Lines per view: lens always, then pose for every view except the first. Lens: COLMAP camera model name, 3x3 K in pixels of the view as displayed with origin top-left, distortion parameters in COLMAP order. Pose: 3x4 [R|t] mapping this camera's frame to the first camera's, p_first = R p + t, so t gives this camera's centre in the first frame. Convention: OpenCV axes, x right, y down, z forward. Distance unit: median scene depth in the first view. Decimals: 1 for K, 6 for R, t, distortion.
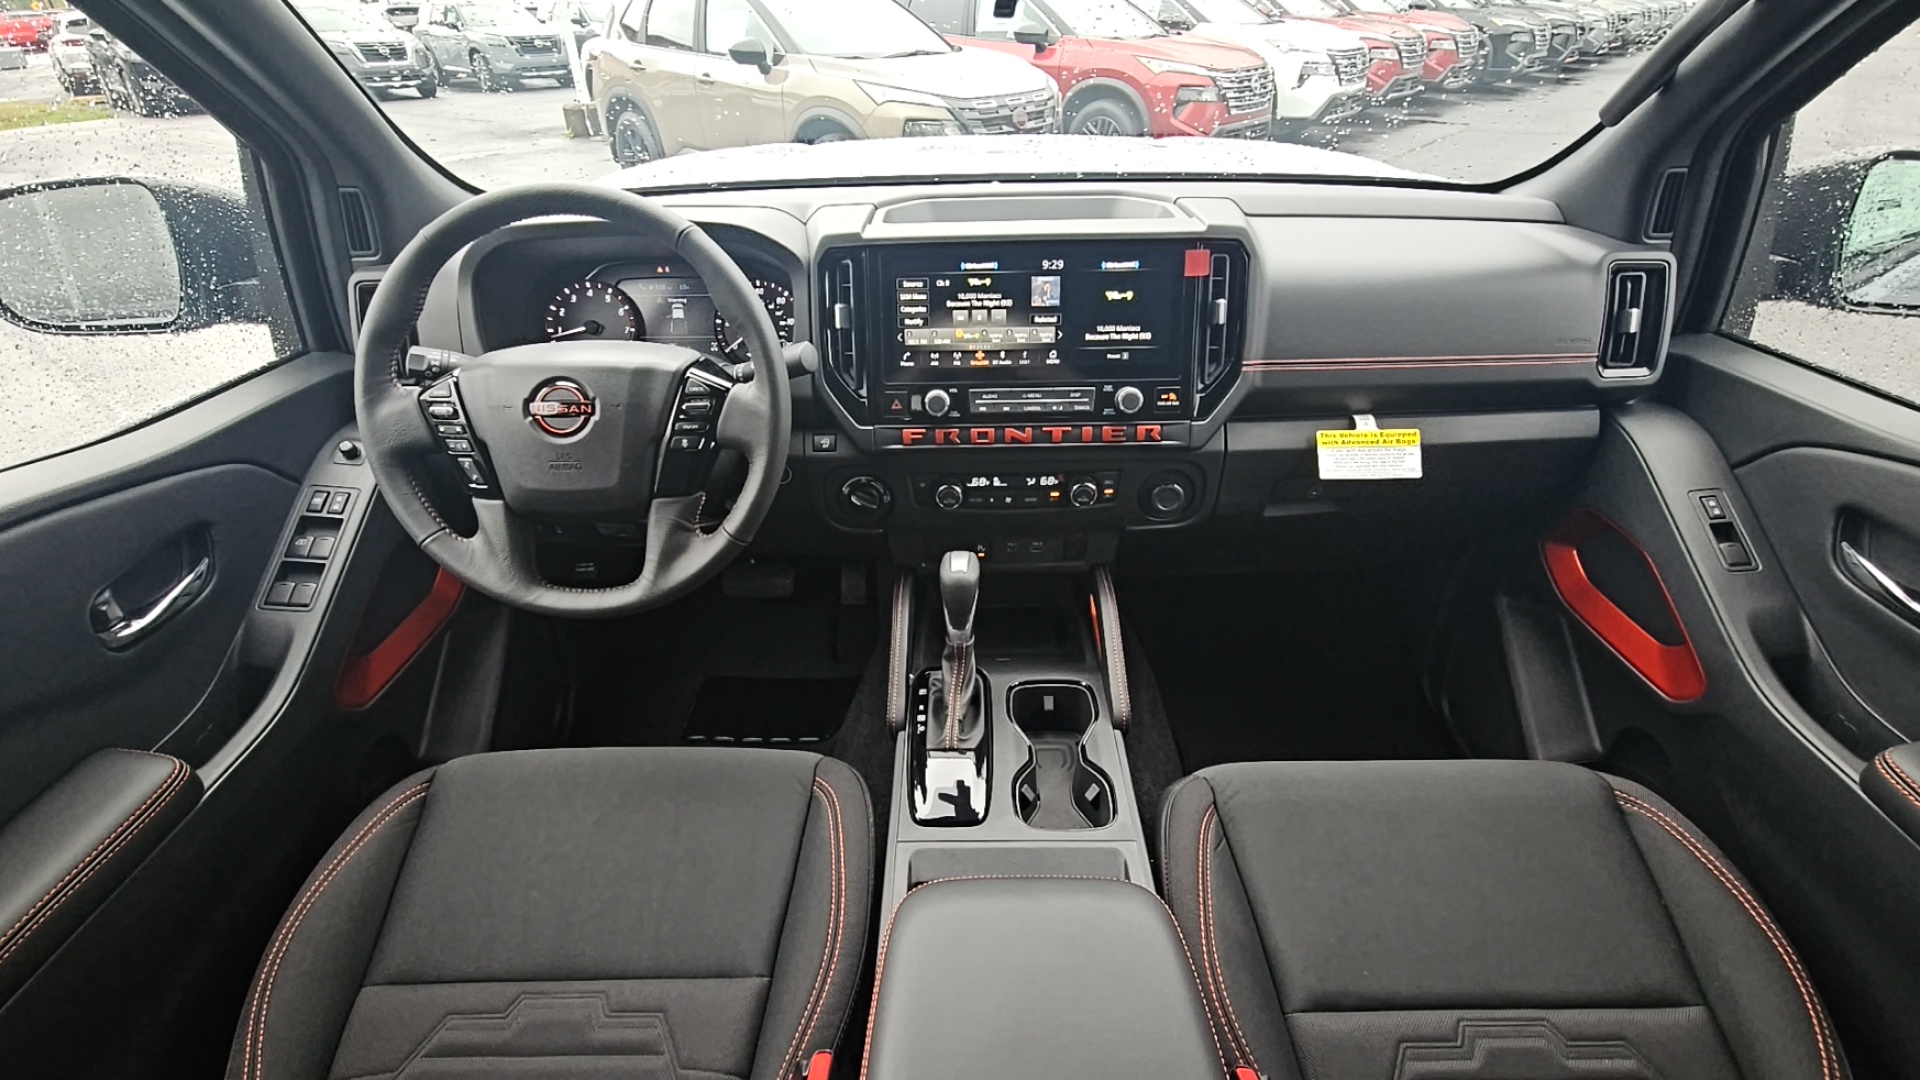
lens RADIAL K [[864.0, 0, 959.2], [0, 864.0, 536.0], [0, 0, 1]] dist [0.016118, -0.010986]
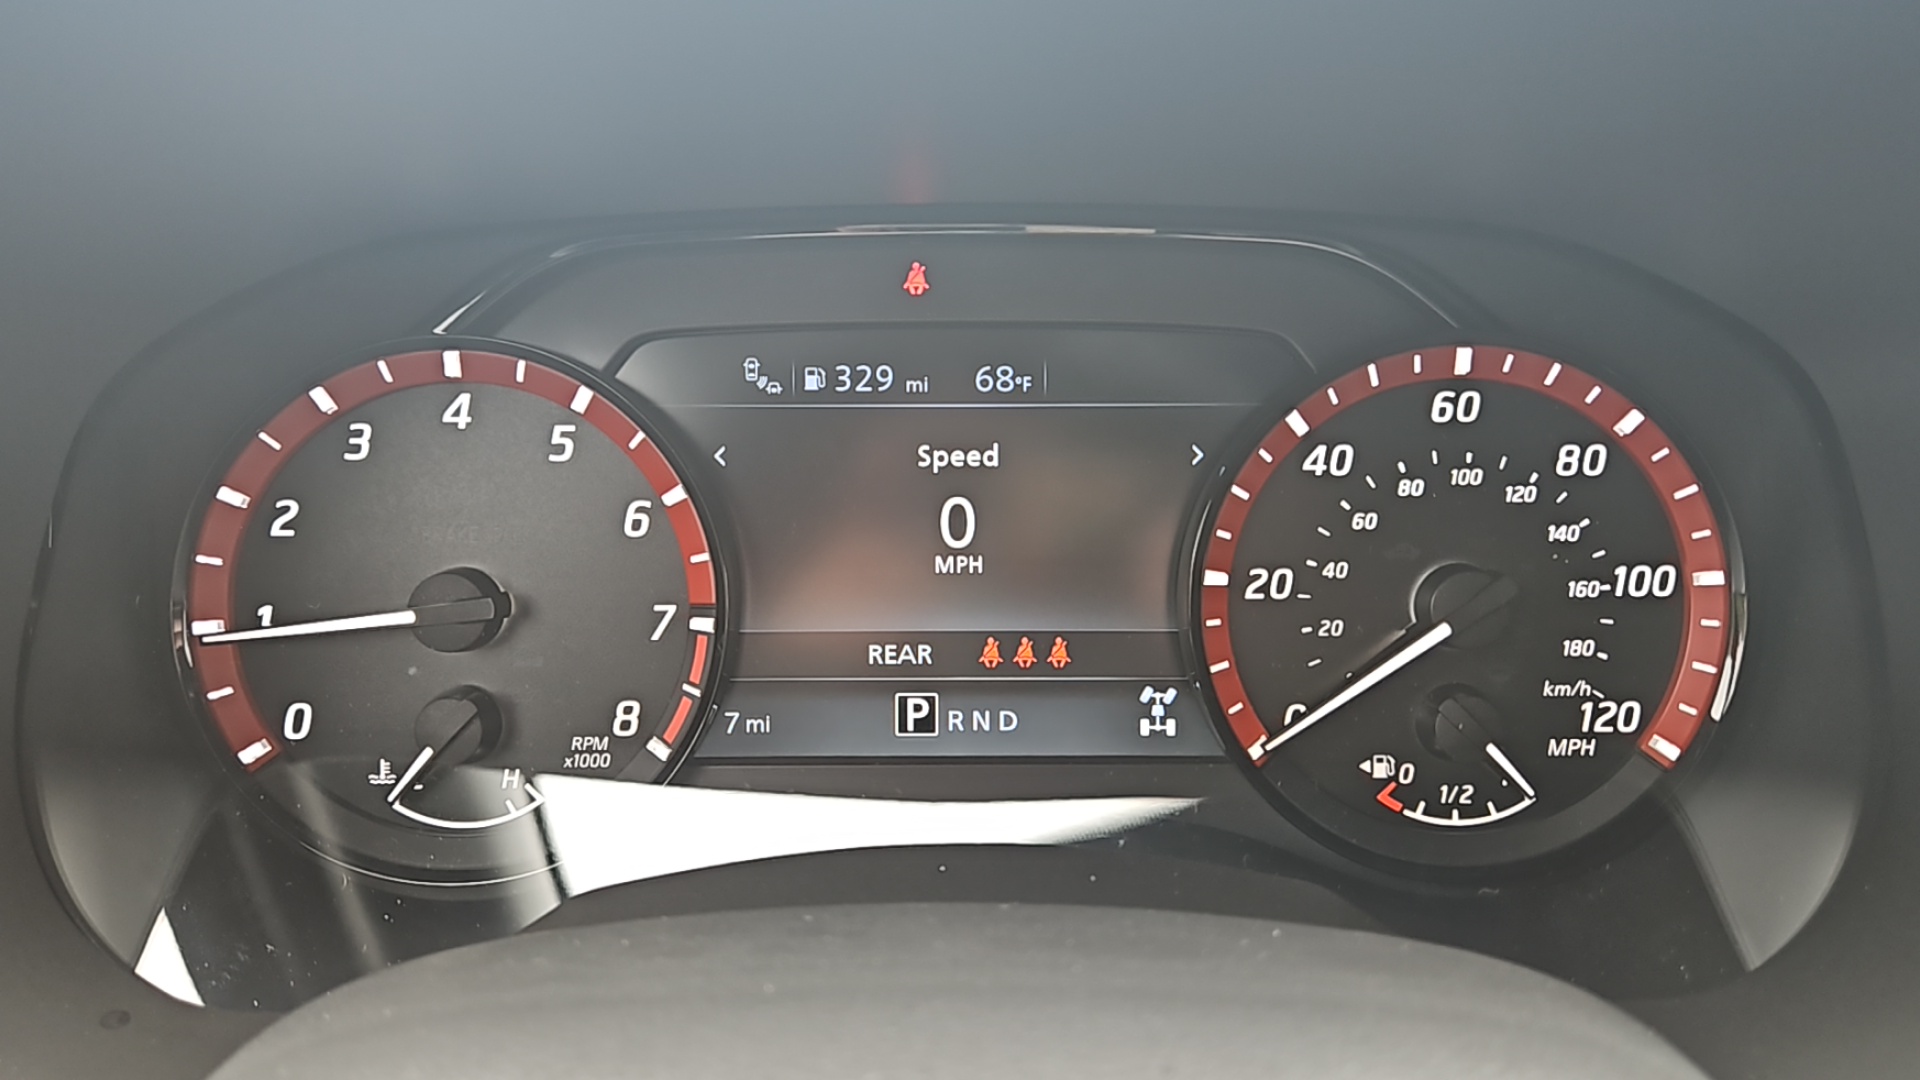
lens RADIAL K [[1665.7, 0, 960.0], [0, 1665.7, 540.0], [0, 0, 1]] dist [0.062892, -0.071593]
pose [[0.999902, 0.005533, 0.012836, -0.374699], [-0.003791, 0.991244, -0.131986, -0.239941], [-0.013454, 0.131924, 0.991169, 0.764750]]
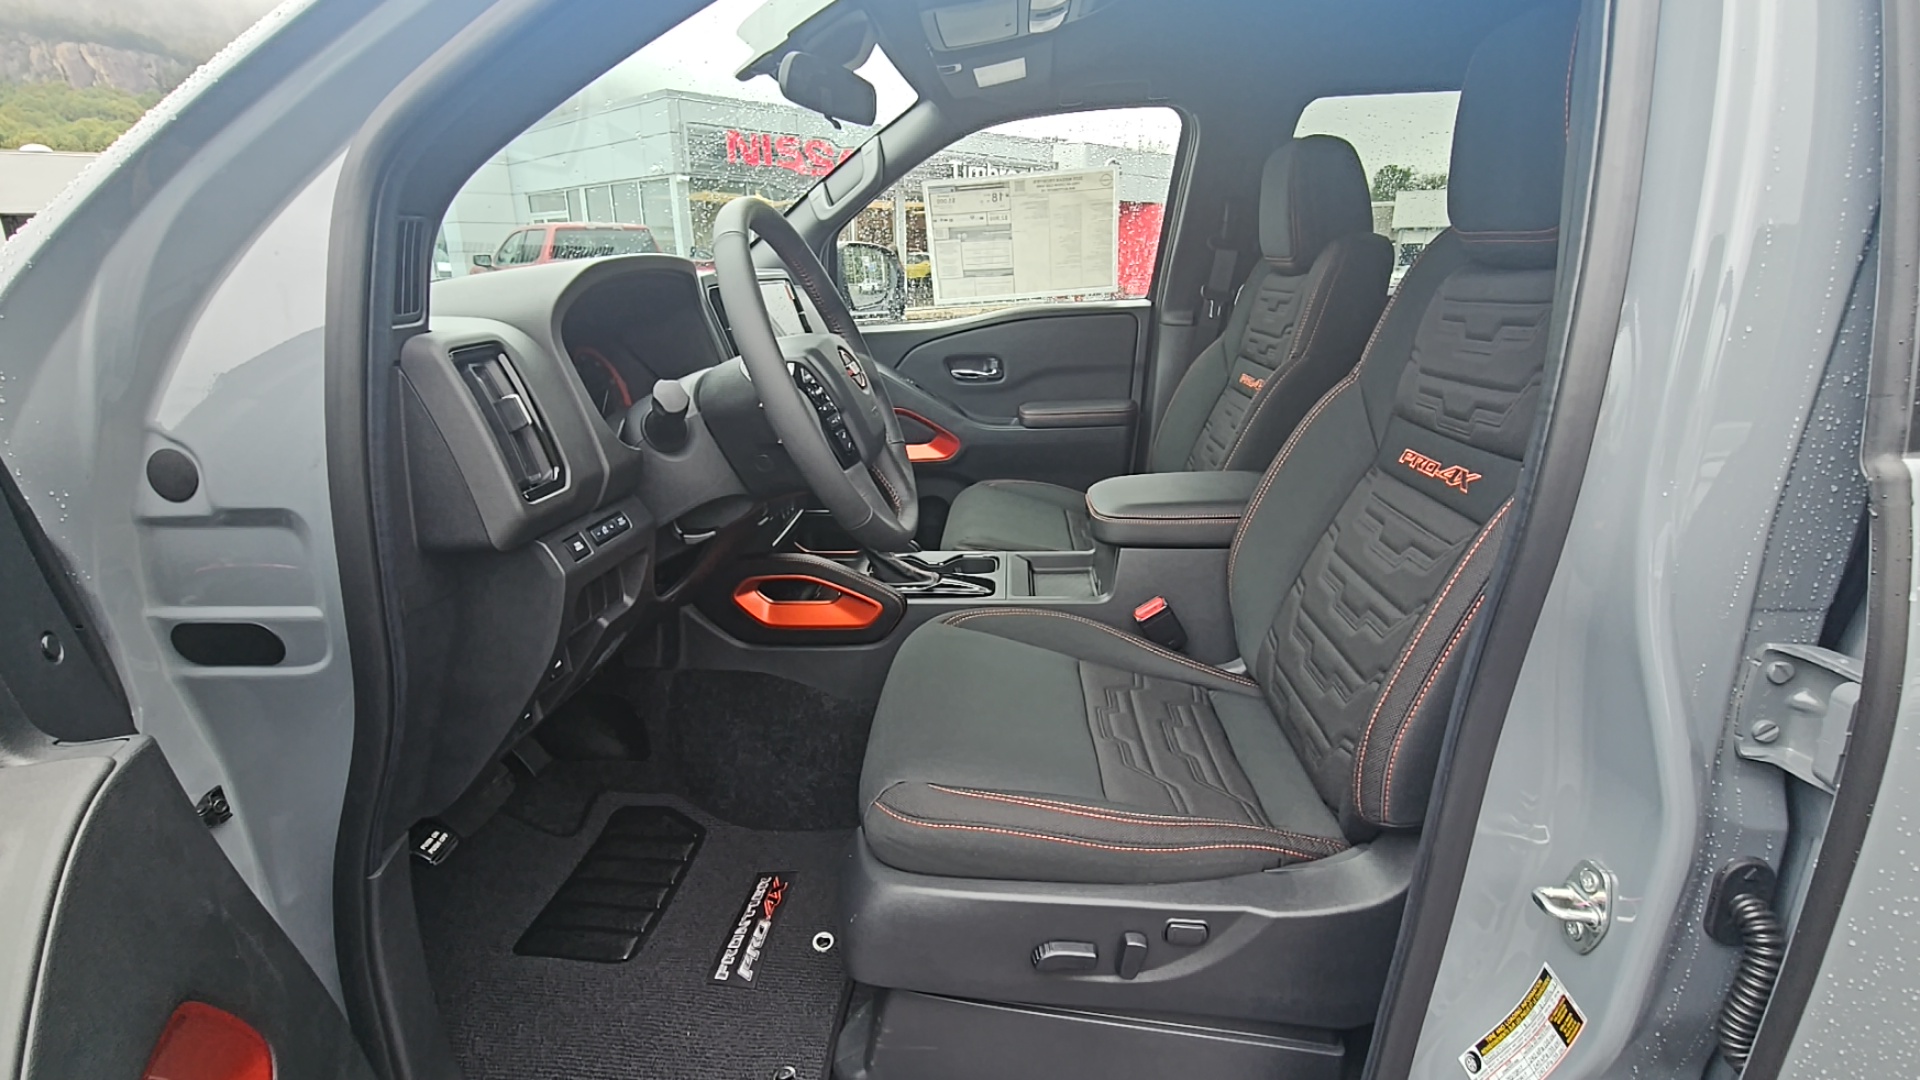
lens RADIAL K [[858.9, 0, 960.1], [0, 858.9, 537.6], [0, 0, 1]] dist [0.011460, -0.006929]
pose [[0.049771, -0.283023, 0.957821, -1.367703], [0.531555, 0.819413, 0.214504, -0.104708], [-0.845560, 0.498458, 0.191225, 0.628414]]
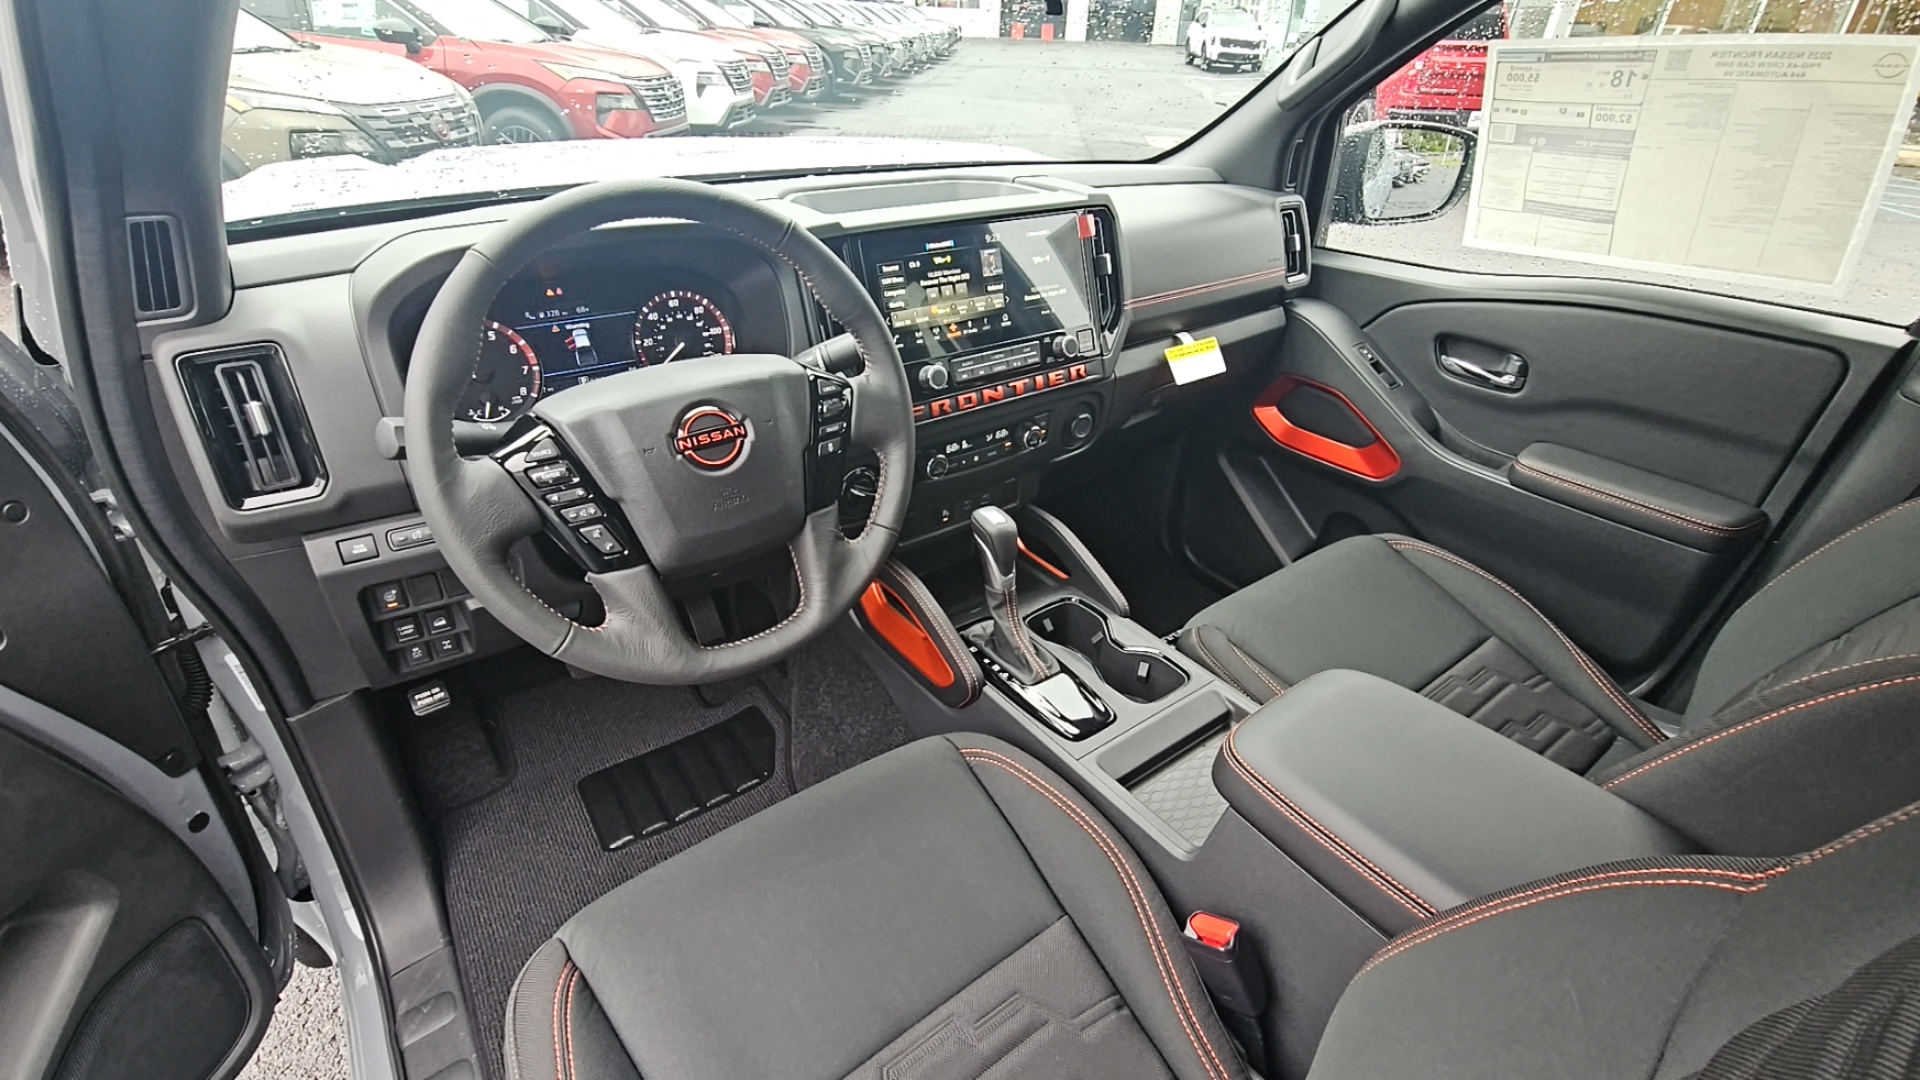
lens RADIAL K [[864.0, 0, 959.2], [0, 864.0, 536.0], [0, 0, 1]] dist [0.016118, -0.010986]
pose [[0.792925, -0.273419, 0.544530, -0.623897], [0.278603, 0.957468, 0.075071, -0.038875], [-0.541896, 0.092182, 0.835375, 0.118732]]
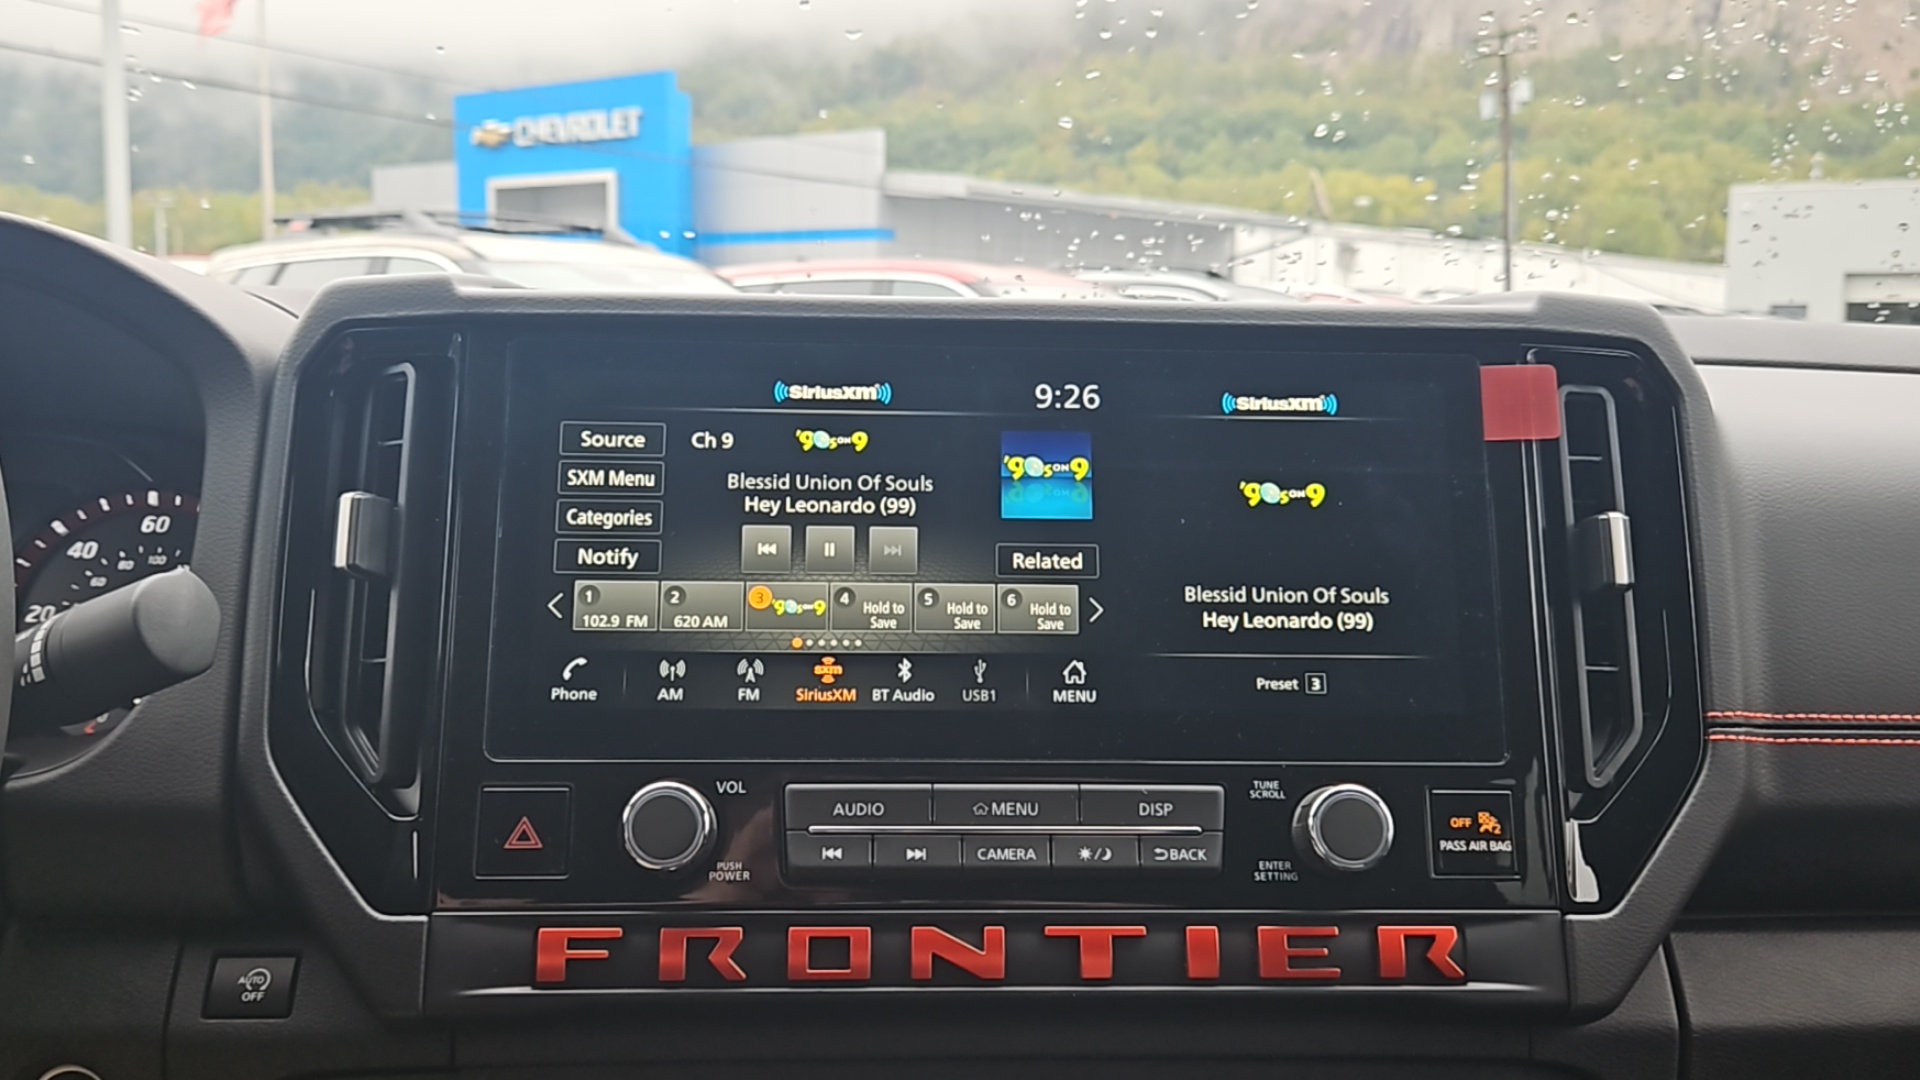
lens RADIAL K [[1747.3, 0, 961.7], [0, 1747.3, 543.4], [0, 0, 1]] dist [0.071855, -0.093851]
pose [[0.997686, 0.027828, 0.062030, 0.031171], [0.001408, 0.903739, -0.428083, 0.006231], [-0.067972, 0.427179, 0.901608, 0.439767]]
